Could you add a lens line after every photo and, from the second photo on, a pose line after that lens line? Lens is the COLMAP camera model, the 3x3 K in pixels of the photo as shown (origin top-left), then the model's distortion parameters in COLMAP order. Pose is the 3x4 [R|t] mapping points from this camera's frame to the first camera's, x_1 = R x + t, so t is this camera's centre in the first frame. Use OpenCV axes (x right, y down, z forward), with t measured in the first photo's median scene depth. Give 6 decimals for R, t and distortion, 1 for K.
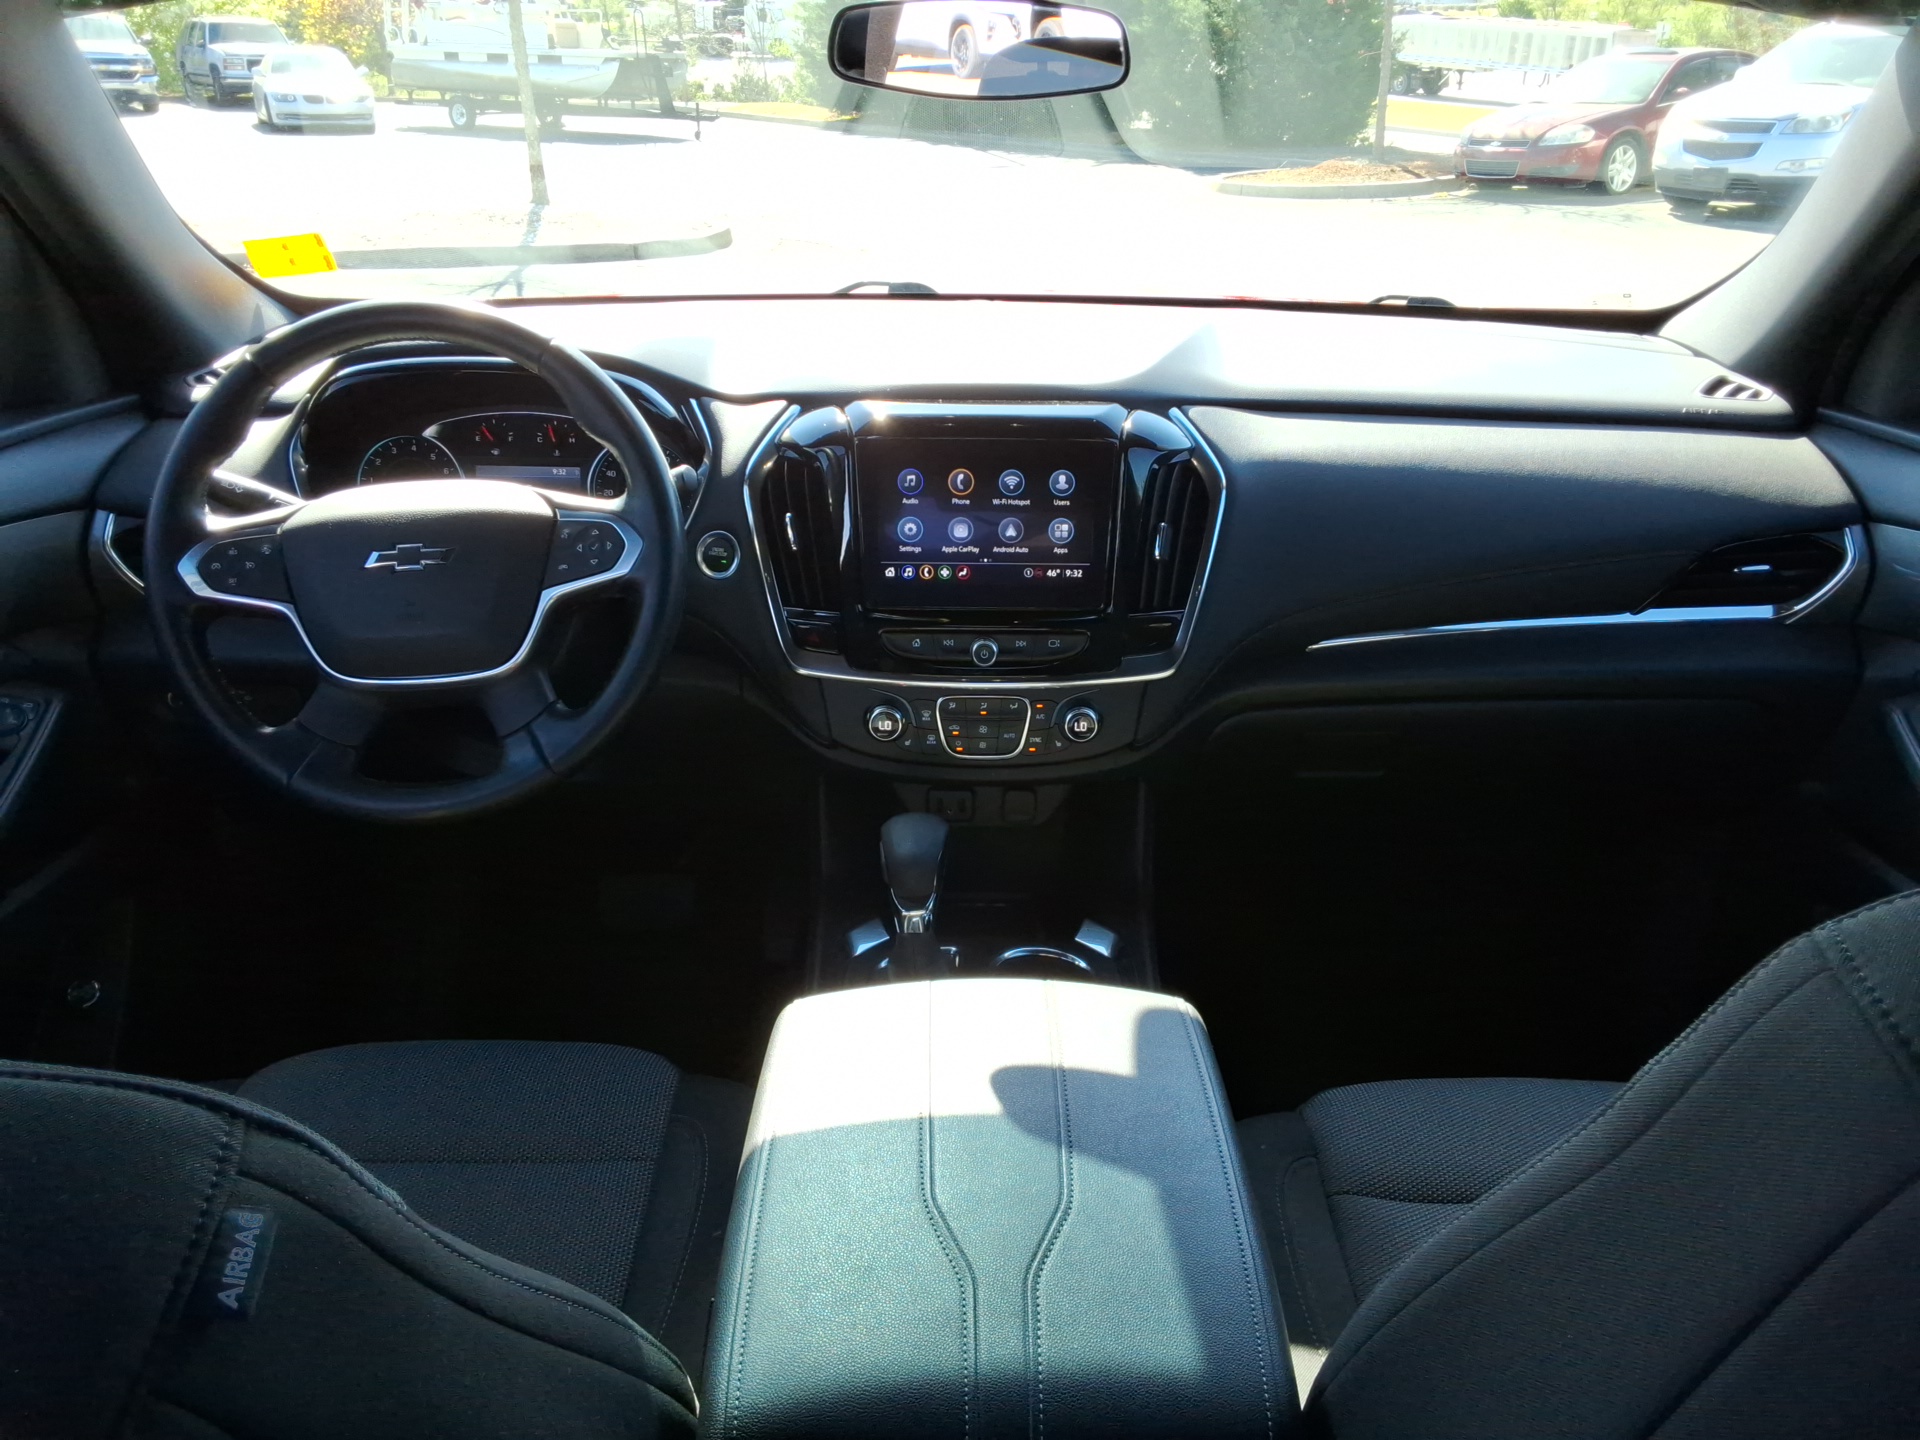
lens RADIAL K [[1546.6, 0, 971.9], [0, 1546.6, 696.7], [0, 0, 1]] dist [0.126948, -0.206677]
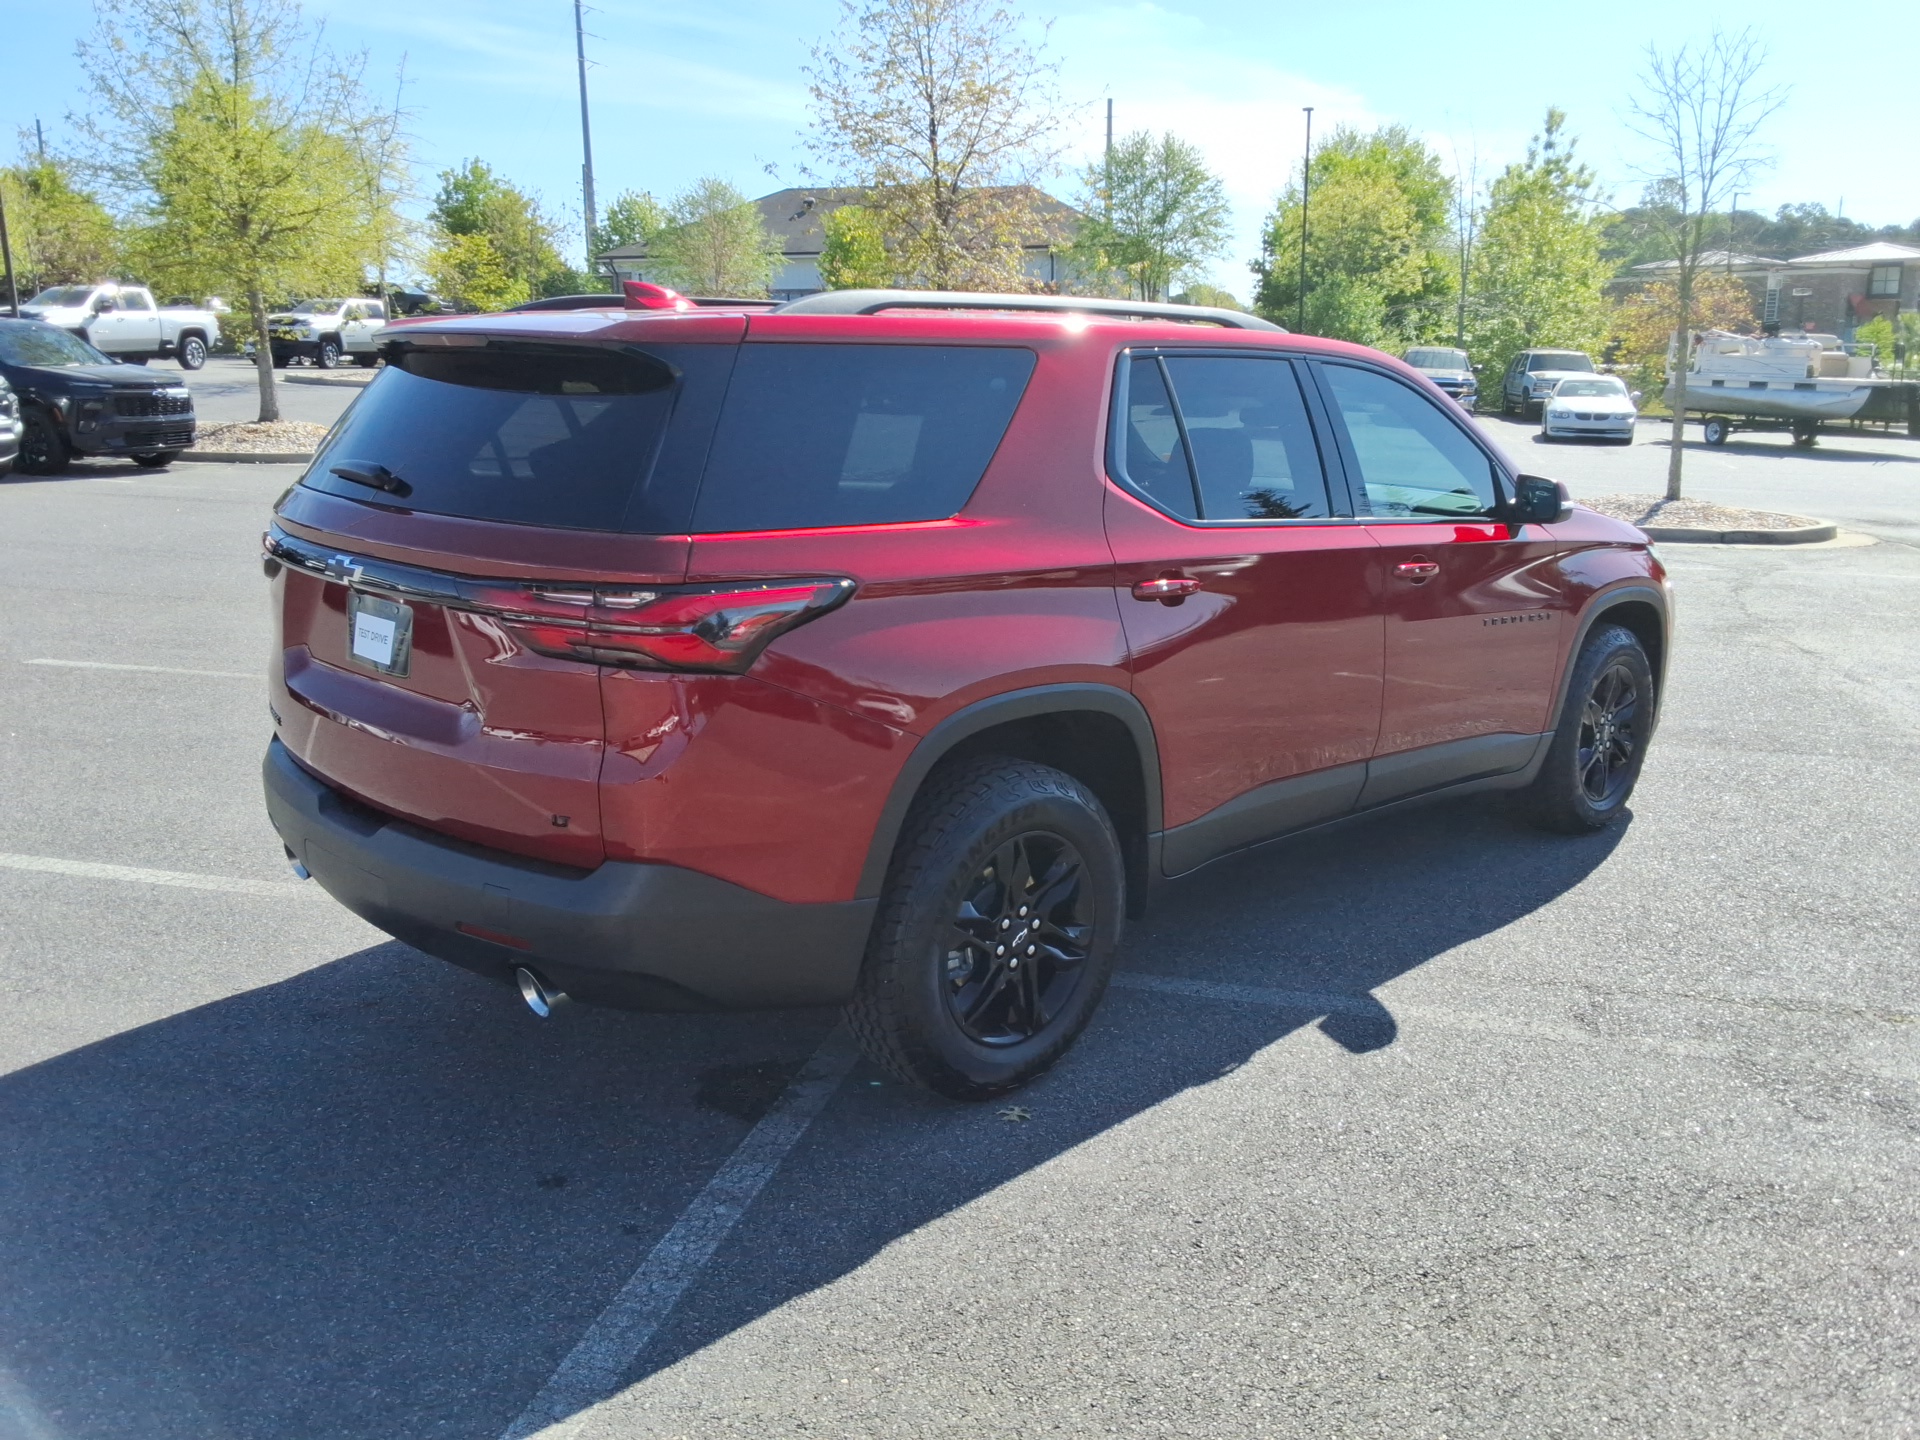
lens RADIAL K [[1546.6, 0, 971.9], [0, 1546.6, 696.7], [0, 0, 1]] dist [0.126948, -0.206677]
pose [[0.703048, 0.146031, -0.695988, 2.575642], [-0.271303, 0.959746, -0.072682, 0.884681], [0.657357, 0.239922, 0.714366, -2.501756]]
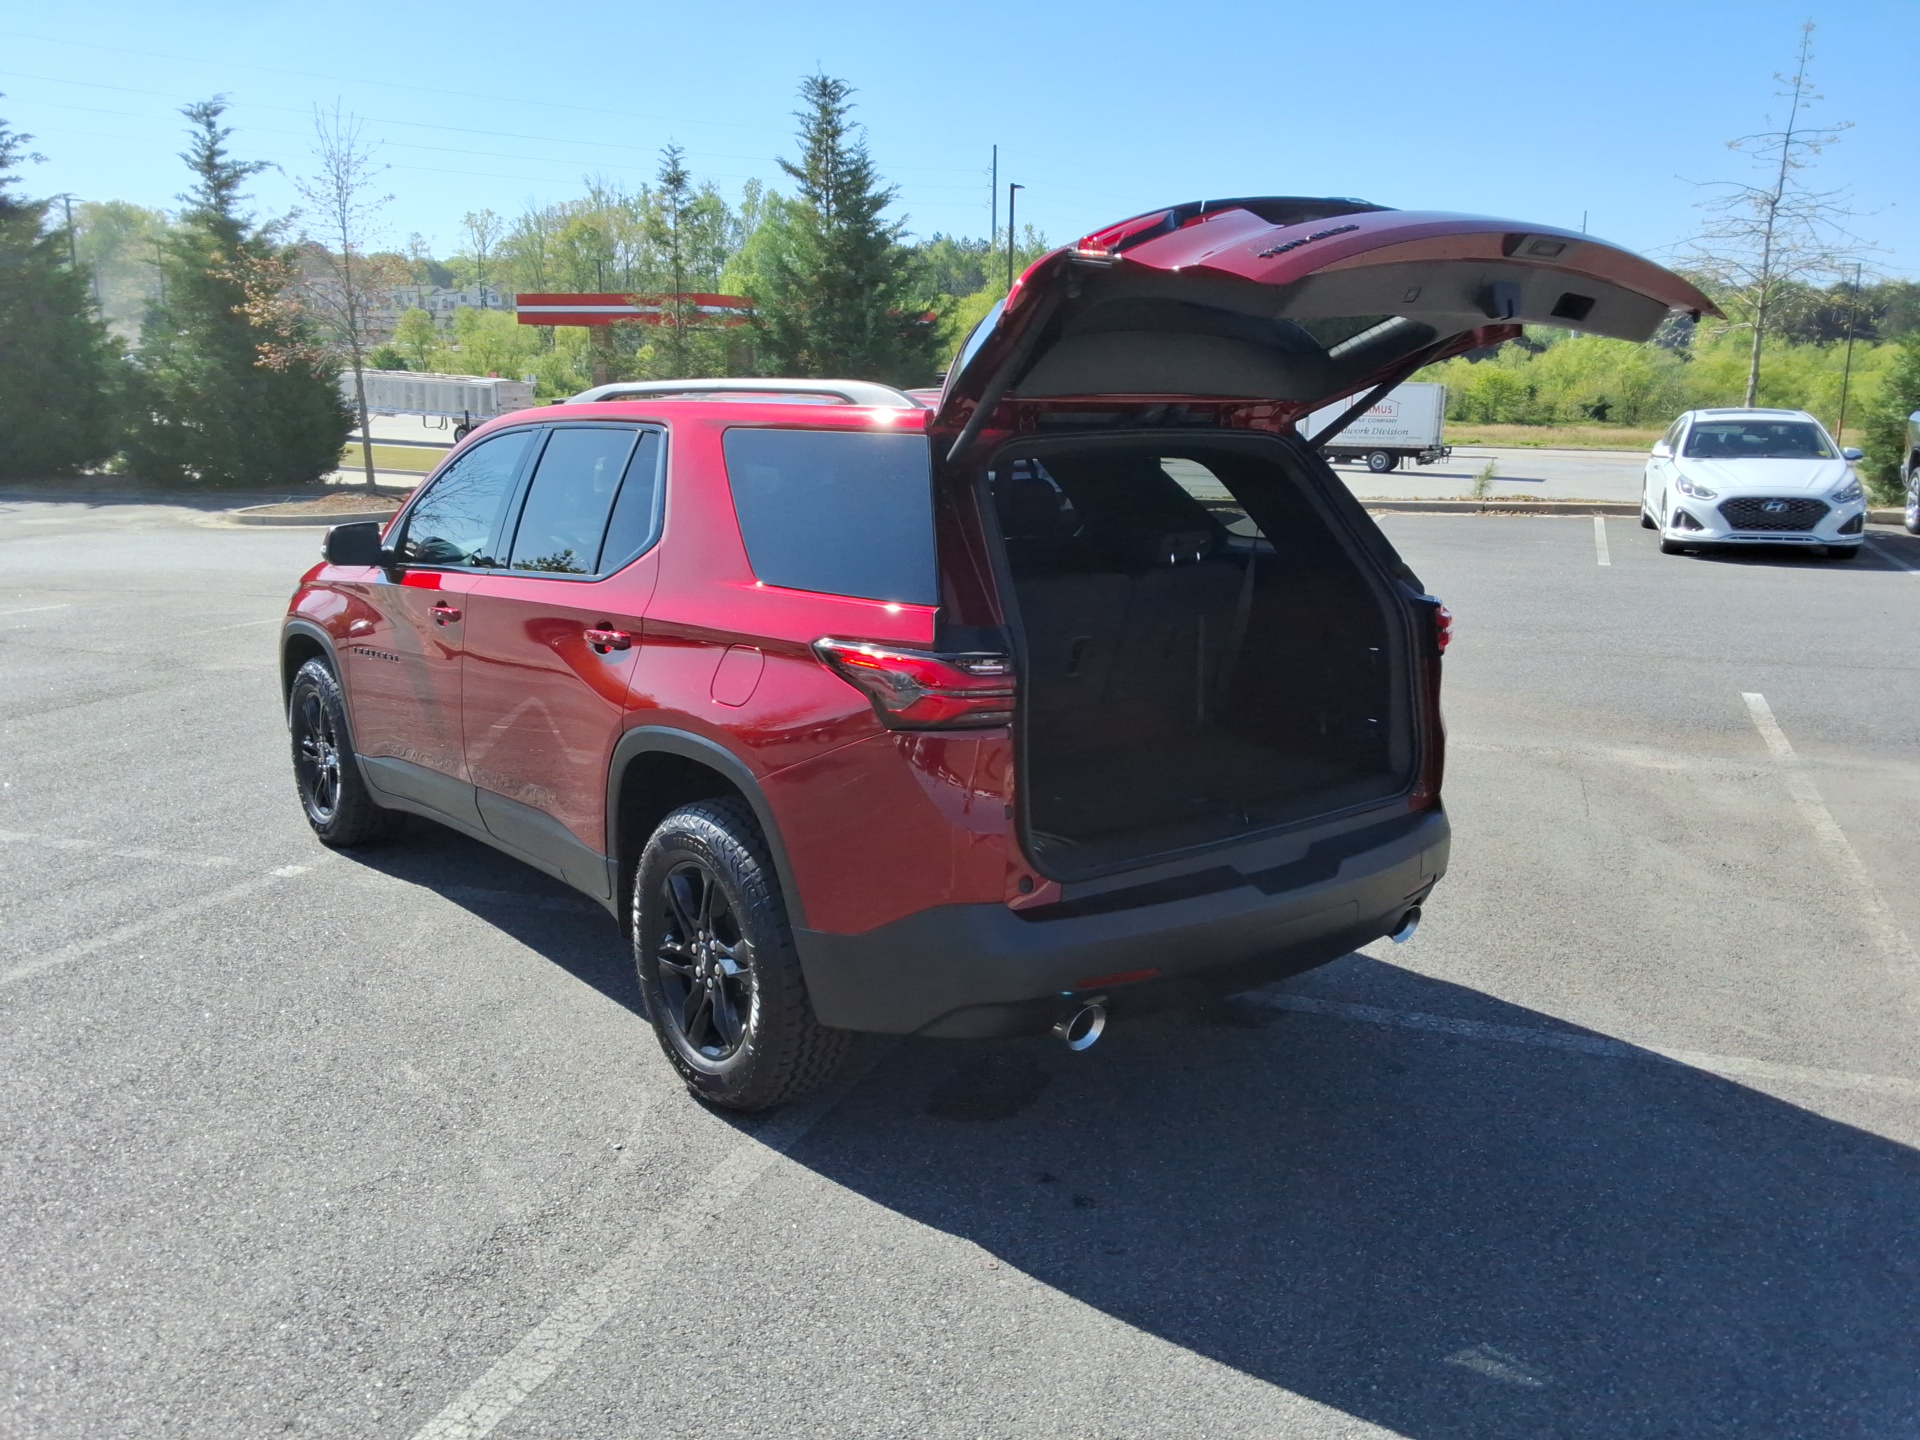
lens RADIAL K [[1553.0, 0, 983.4], [0, 1553.0, 699.3], [0, 0, 1]] dist [0.128478, -0.212123]
pose [[0.782672, -0.124399, 0.609877, -2.131008], [0.240006, 0.964370, -0.111301, 1.044782], [-0.574301, 0.233486, 0.784641, -3.241995]]
